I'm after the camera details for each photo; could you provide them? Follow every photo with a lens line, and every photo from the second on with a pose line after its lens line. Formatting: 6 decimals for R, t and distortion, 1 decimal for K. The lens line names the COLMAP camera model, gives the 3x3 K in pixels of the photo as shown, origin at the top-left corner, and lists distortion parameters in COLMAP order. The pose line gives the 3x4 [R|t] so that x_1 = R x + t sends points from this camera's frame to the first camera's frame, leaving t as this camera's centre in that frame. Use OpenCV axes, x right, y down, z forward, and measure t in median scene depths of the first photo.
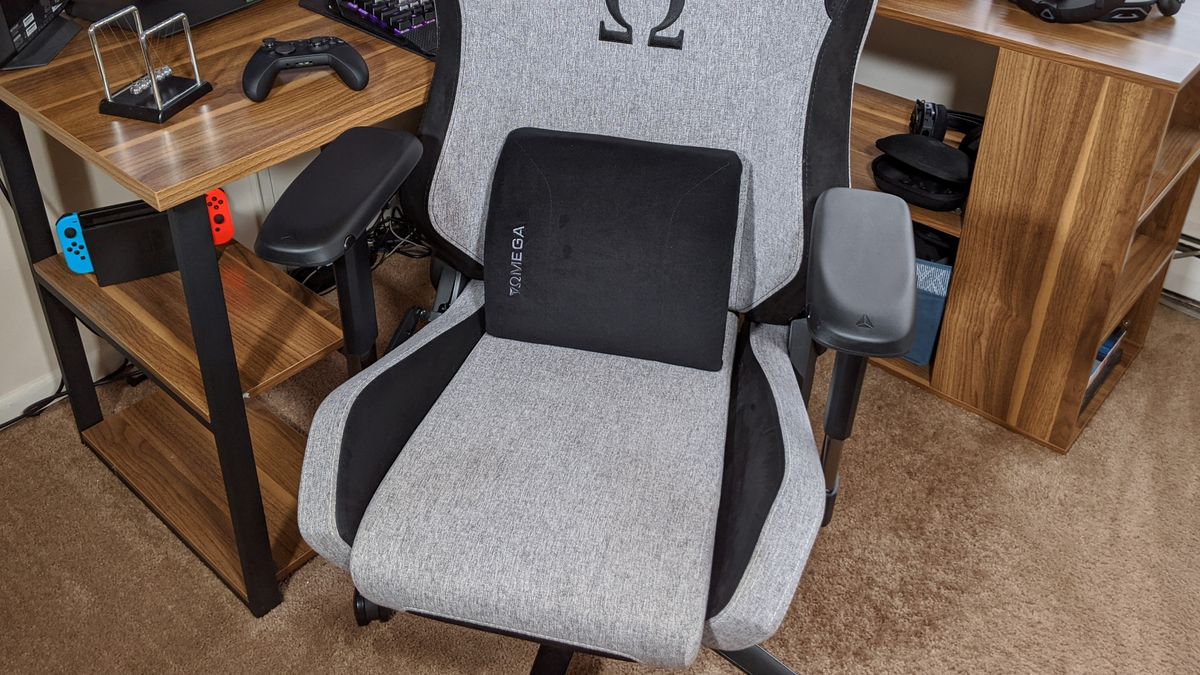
lens RADIAL K [[1196.1, 0, 646.2], [0, 1196.1, 337.6], [0, 0, 1]] dist [-0.006440, -0.012090]
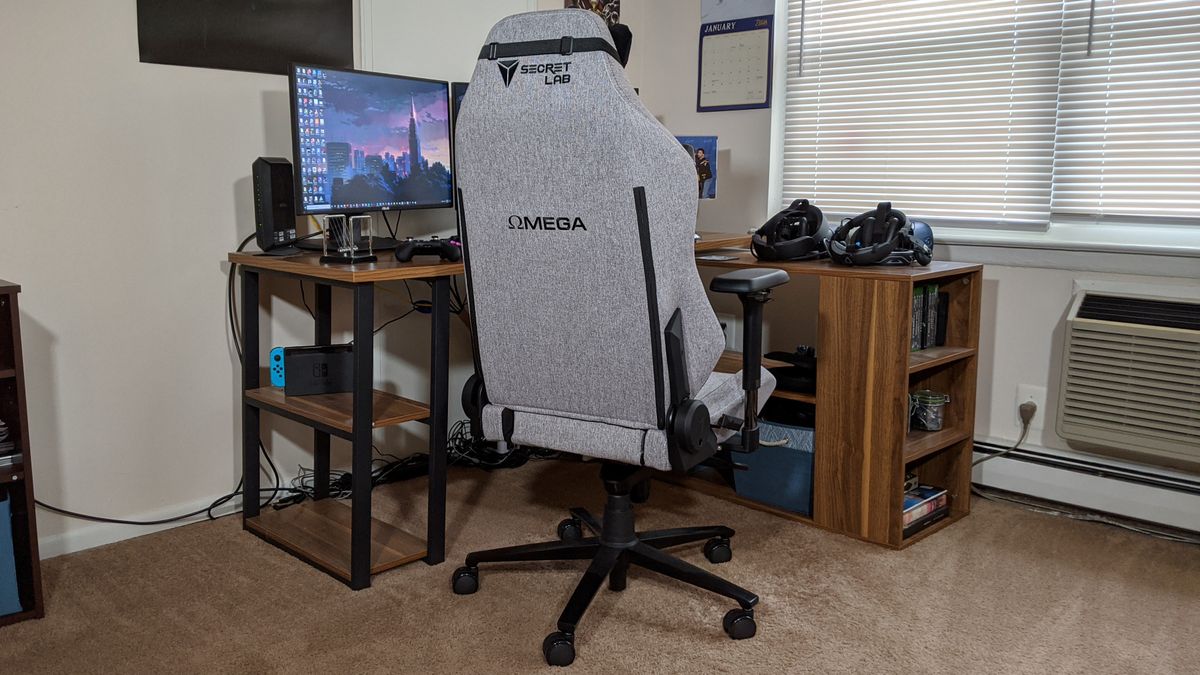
lens RADIAL K [[1196.1, 0, 646.2], [0, 1196.1, 337.6], [0, 0, 1]] dist [-0.006440, -0.012090]
pose [[0.999193, -0.000091, -0.040164, 0.113175], [-0.017514, 0.898928, -0.437746, 0.588080], [0.036145, 0.438096, 0.898201, -0.511474]]
